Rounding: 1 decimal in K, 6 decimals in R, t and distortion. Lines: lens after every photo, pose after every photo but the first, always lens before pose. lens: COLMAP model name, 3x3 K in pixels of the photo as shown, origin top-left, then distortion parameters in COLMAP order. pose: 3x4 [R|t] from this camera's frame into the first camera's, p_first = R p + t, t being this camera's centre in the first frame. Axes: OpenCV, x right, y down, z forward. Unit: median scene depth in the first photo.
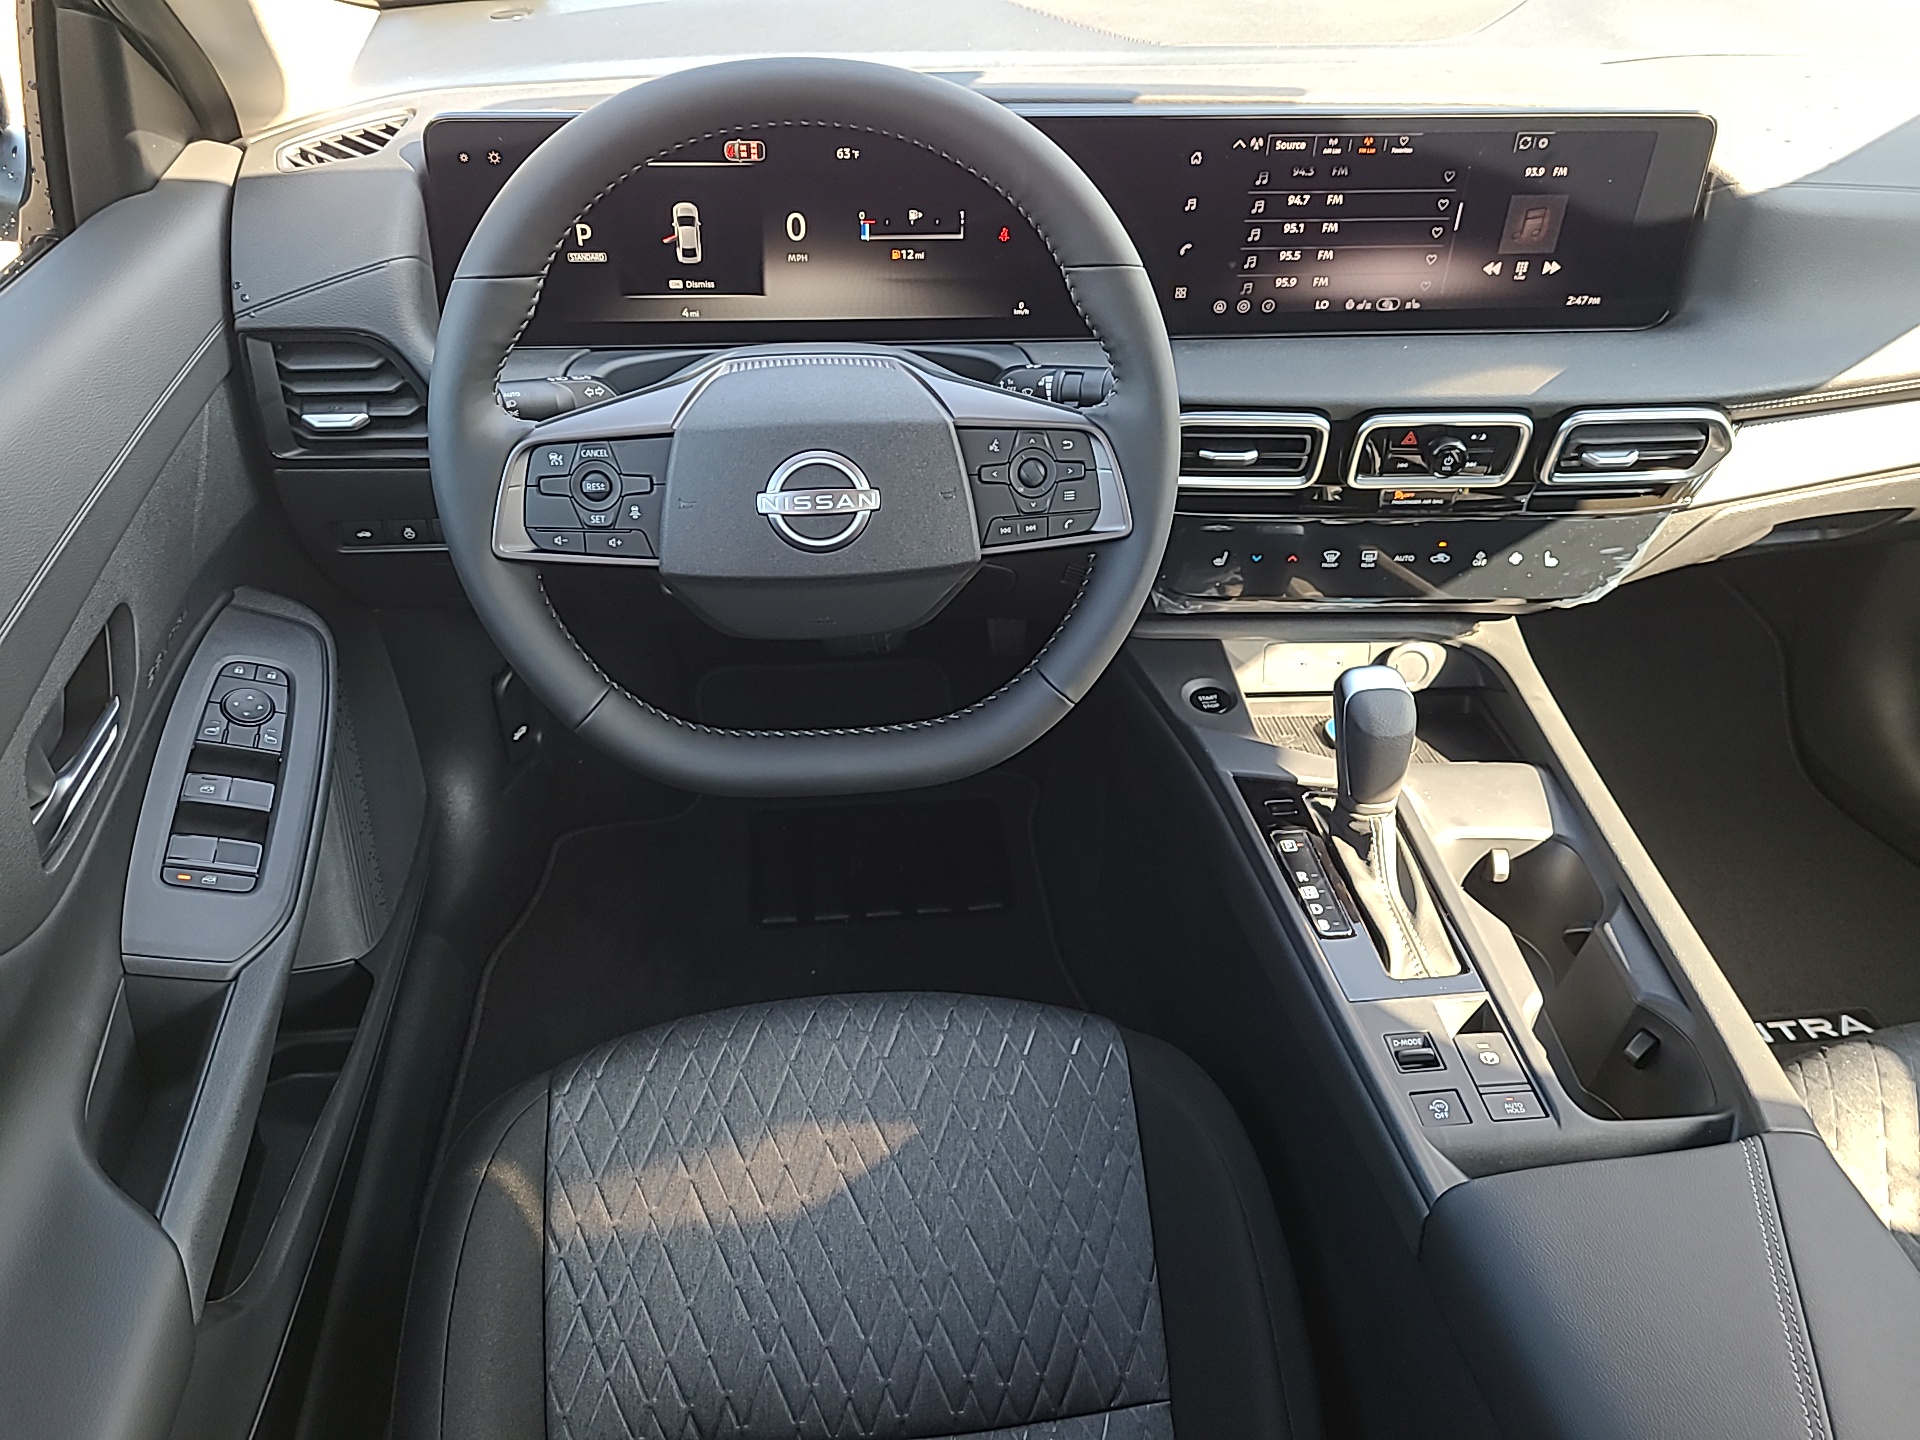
lens RADIAL K [[1481.9, 0, 947.4], [0, 1481.9, 721.4], [0, 0, 1]] dist [0.034043, -0.021618]
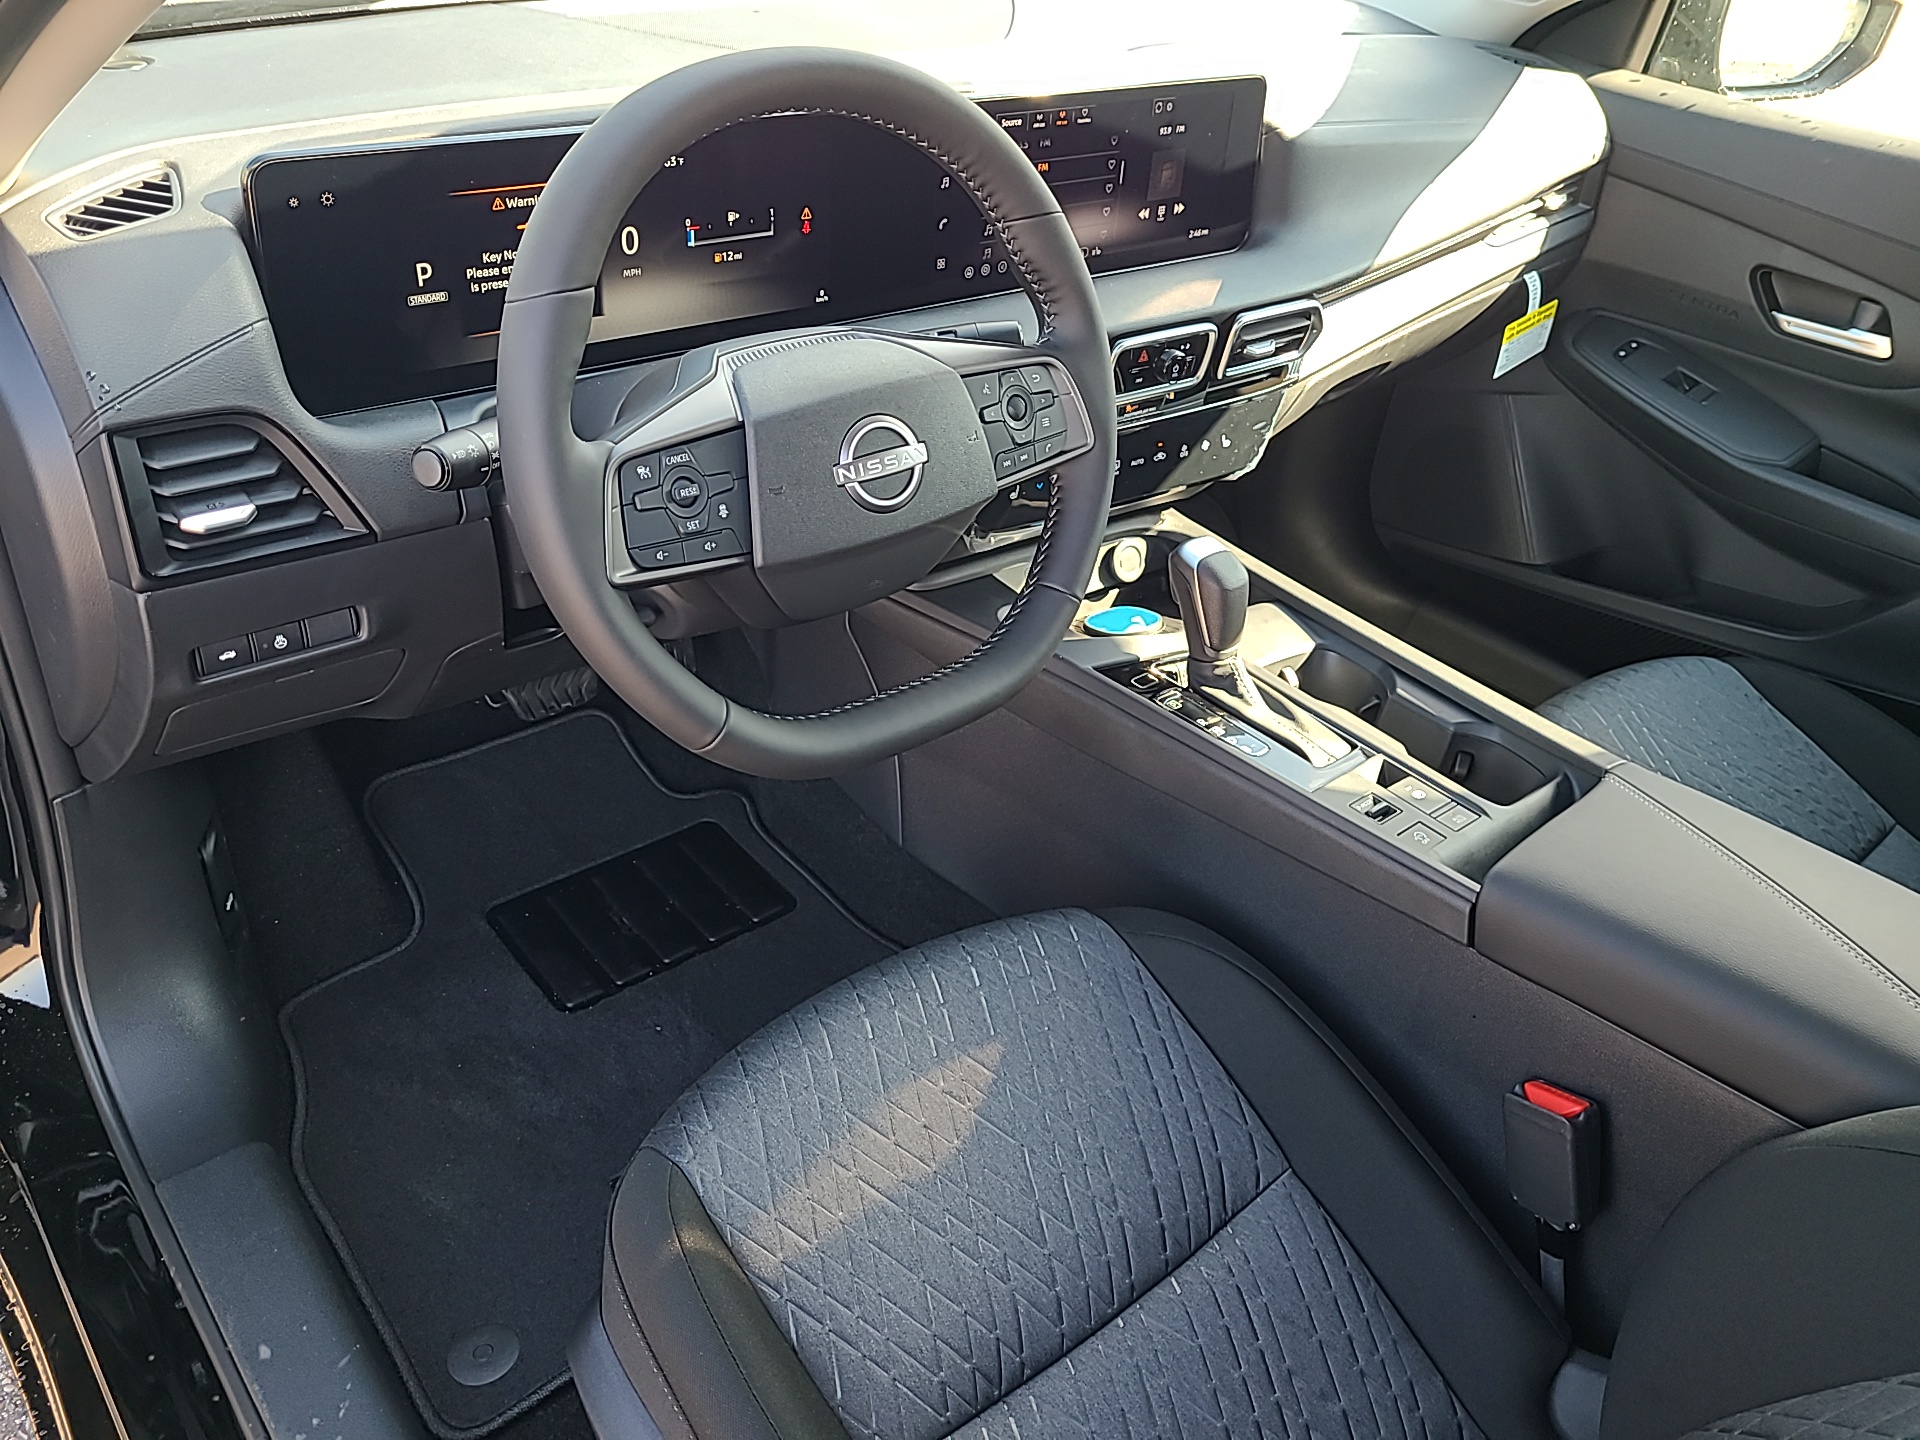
lens RADIAL K [[1481.9, 0, 963.7], [0, 1481.9, 722.4], [0, 0, 1]] dist [0.034043, -0.021618]
pose [[0.825478, -0.276573, 0.492030, -0.492553], [0.296967, 0.954127, 0.038099, 0.002900], [-0.479997, 0.114667, 0.869744, 0.064176]]
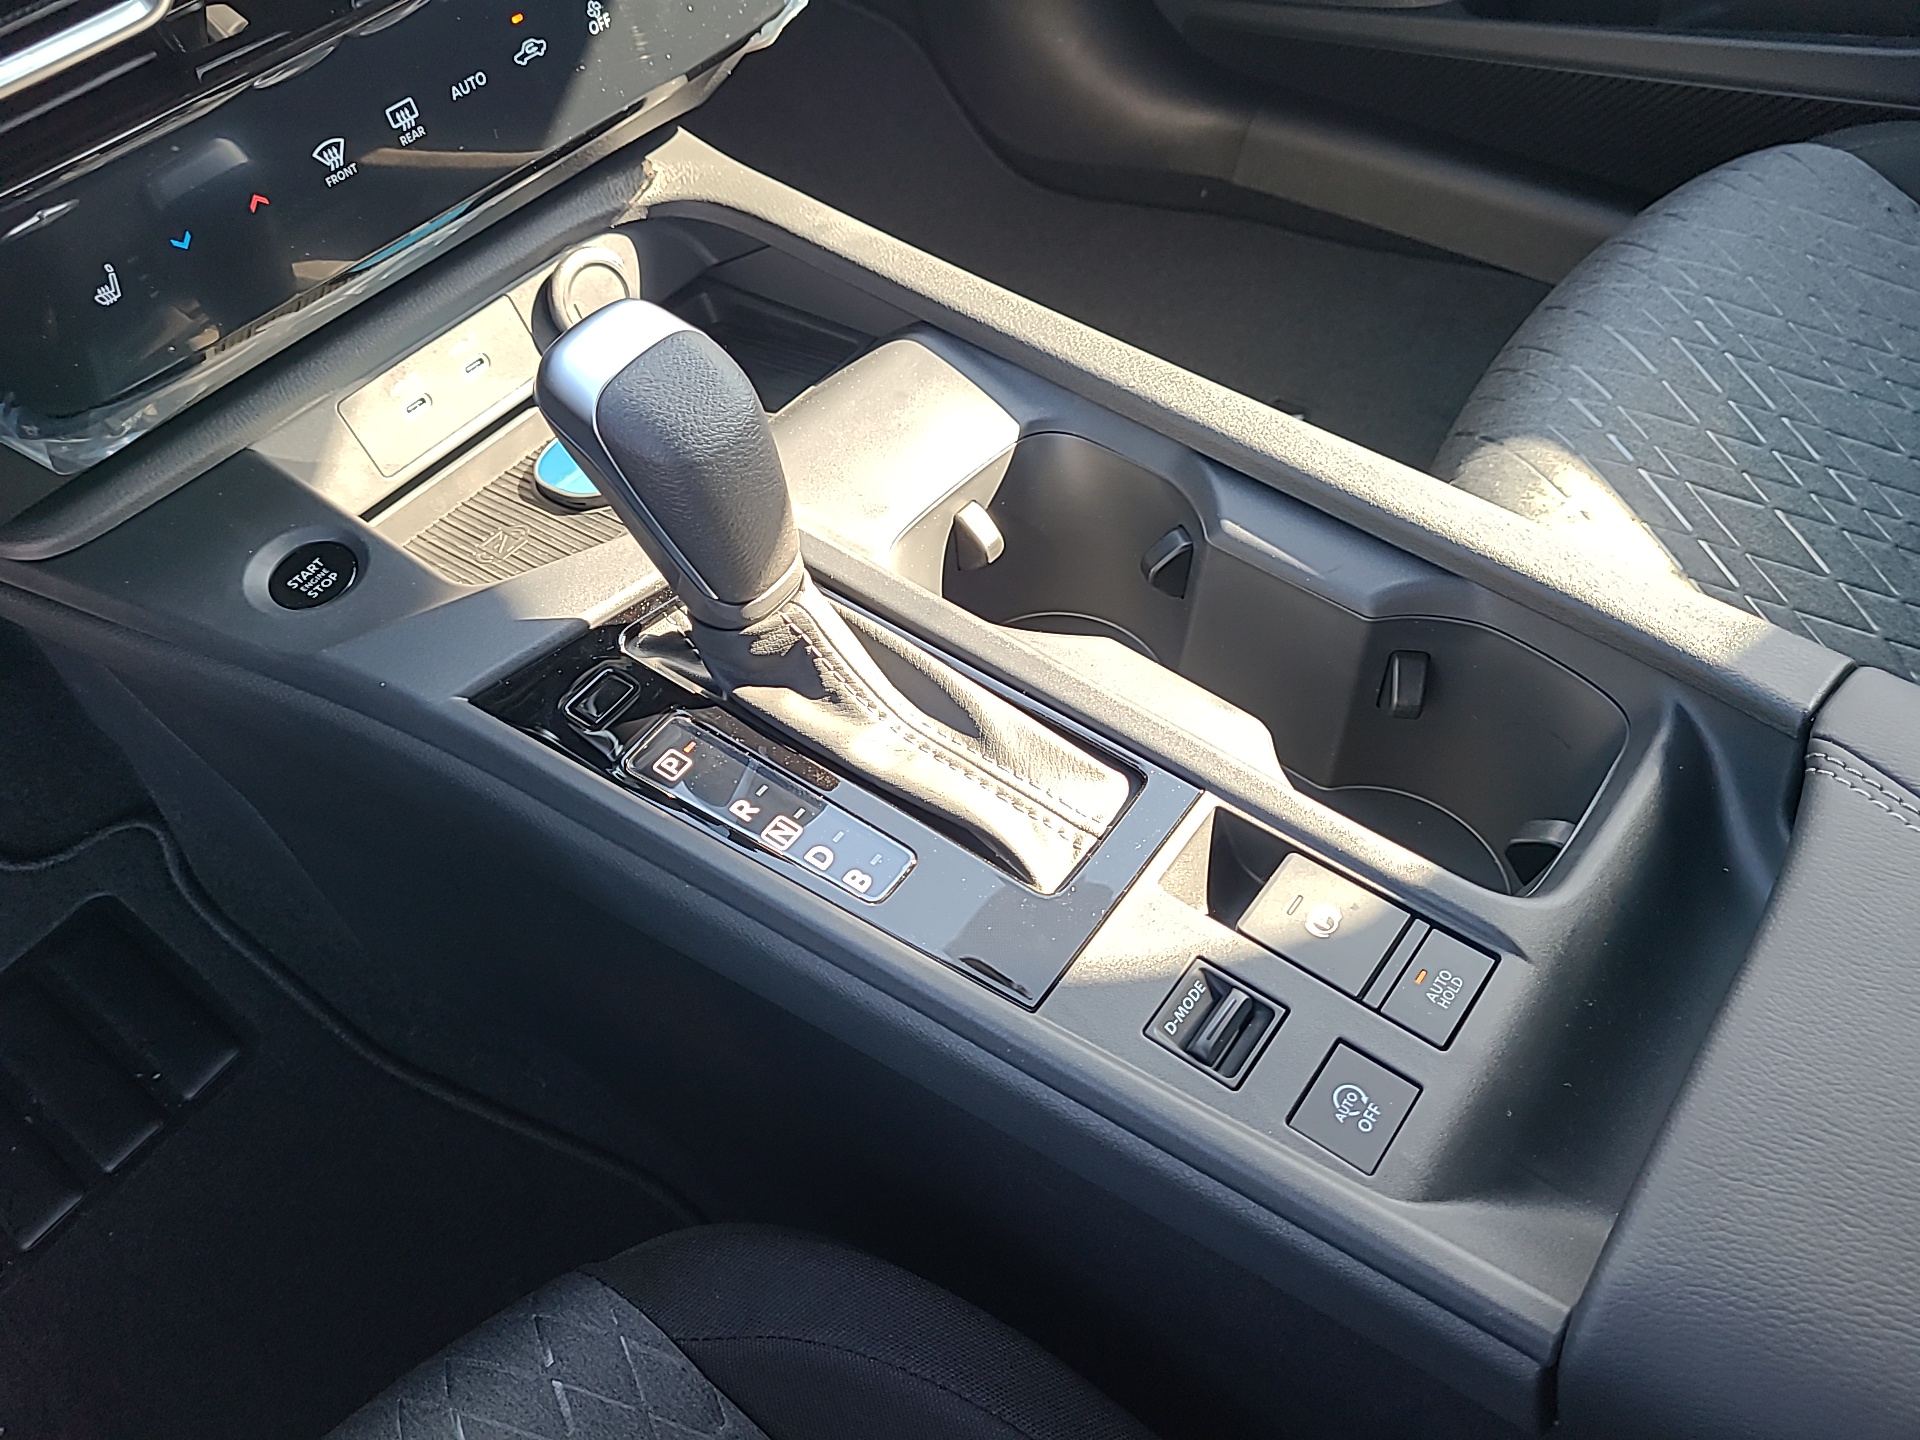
lens RADIAL K [[1481.9, 0, 942.8], [0, 1481.9, 718.7], [0, 0, 1]] dist [0.034043, -0.021618]
pose [[0.690852, -0.613385, 0.382730, 0.123558], [0.517845, 0.789220, 0.330104, -0.034558], [-0.504539, -0.029859, 0.862872, 0.574431]]
